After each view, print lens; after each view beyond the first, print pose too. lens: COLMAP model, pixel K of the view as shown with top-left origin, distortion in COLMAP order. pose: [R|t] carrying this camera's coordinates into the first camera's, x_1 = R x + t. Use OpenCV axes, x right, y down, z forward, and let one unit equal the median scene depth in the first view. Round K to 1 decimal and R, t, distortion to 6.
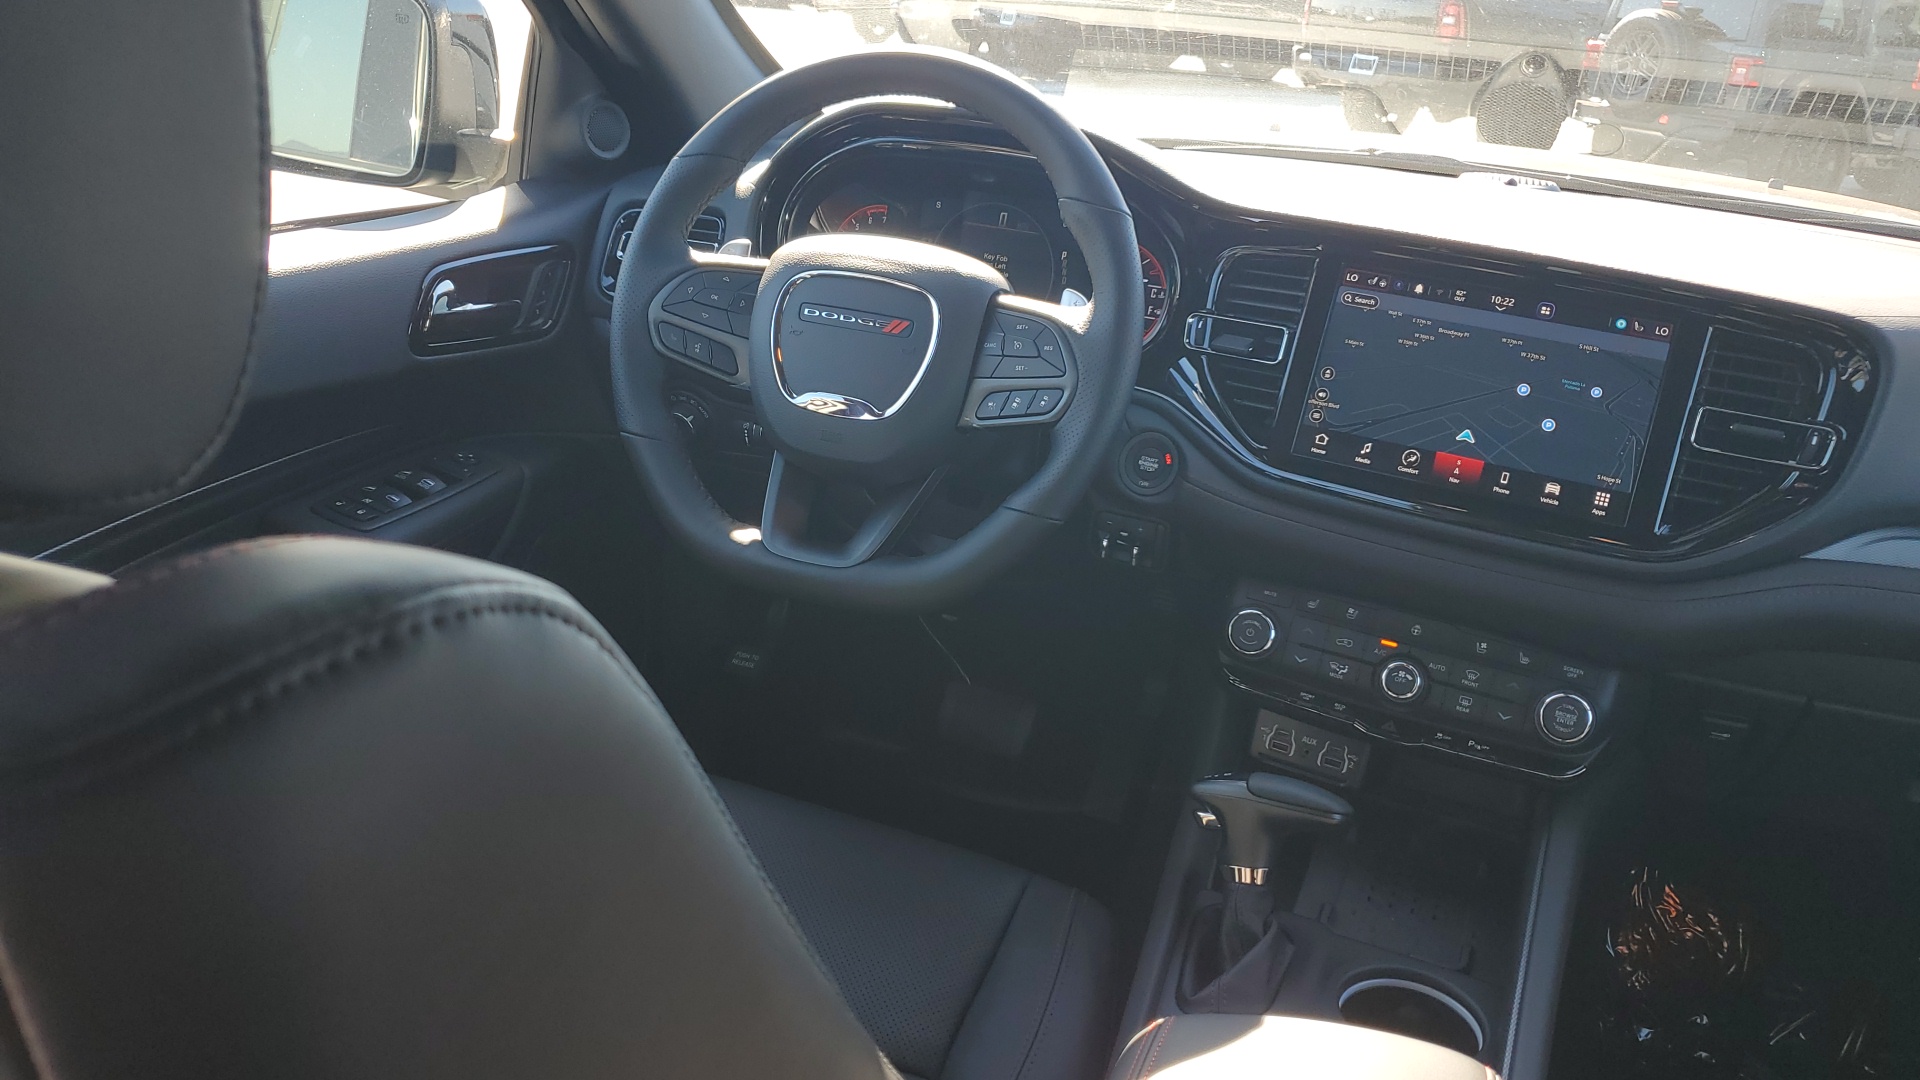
lens RADIAL K [[1526.8, 0, 960.0], [0, 1526.8, 540.0], [0, 0, 1]] dist [0.023995, 0.001435]
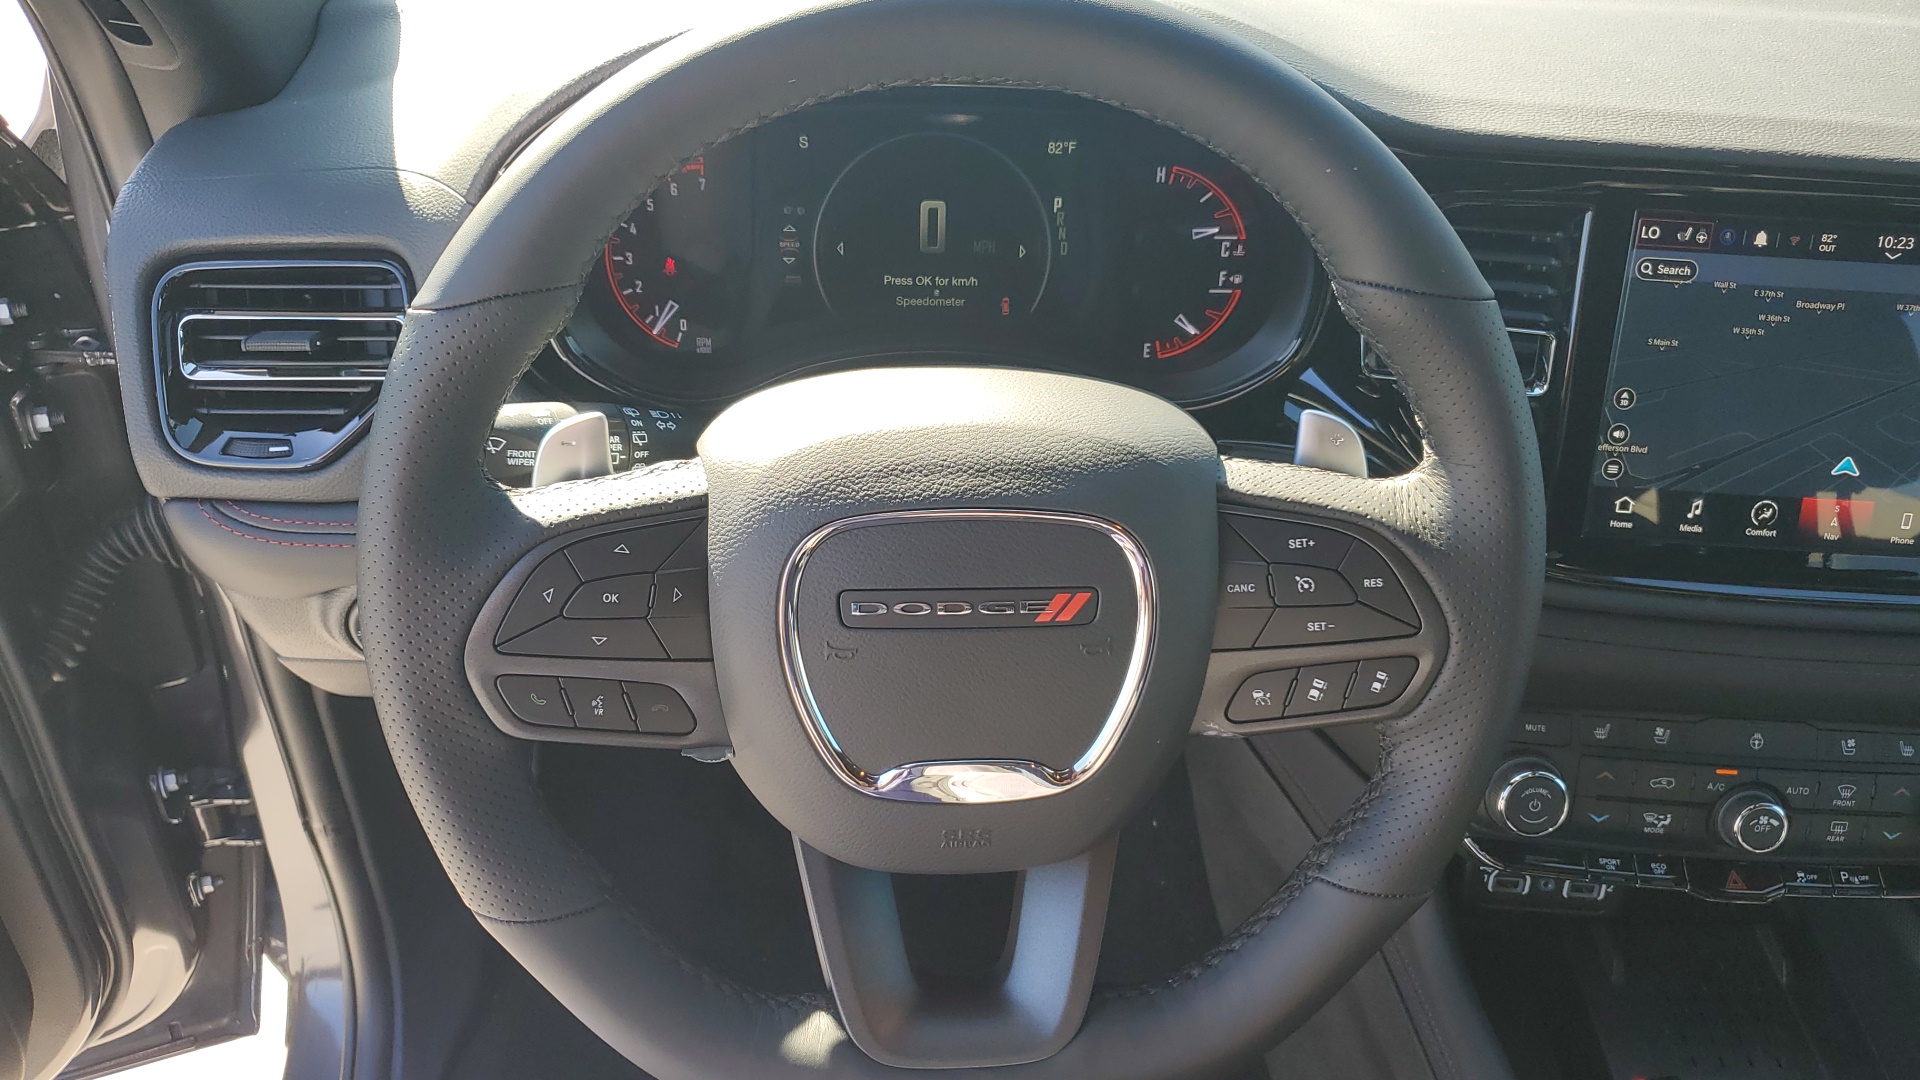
lens RADIAL K [[1458.3, 0, 959.6], [0, 1458.3, 508.9], [0, 0, 1]] dist [-0.042609, 0.104560]
pose [[0.907813, -0.276276, 0.315510, -0.199779], [0.172401, 0.931678, 0.319773, -0.309459], [-0.382299, -0.235900, 0.893420, 0.599462]]
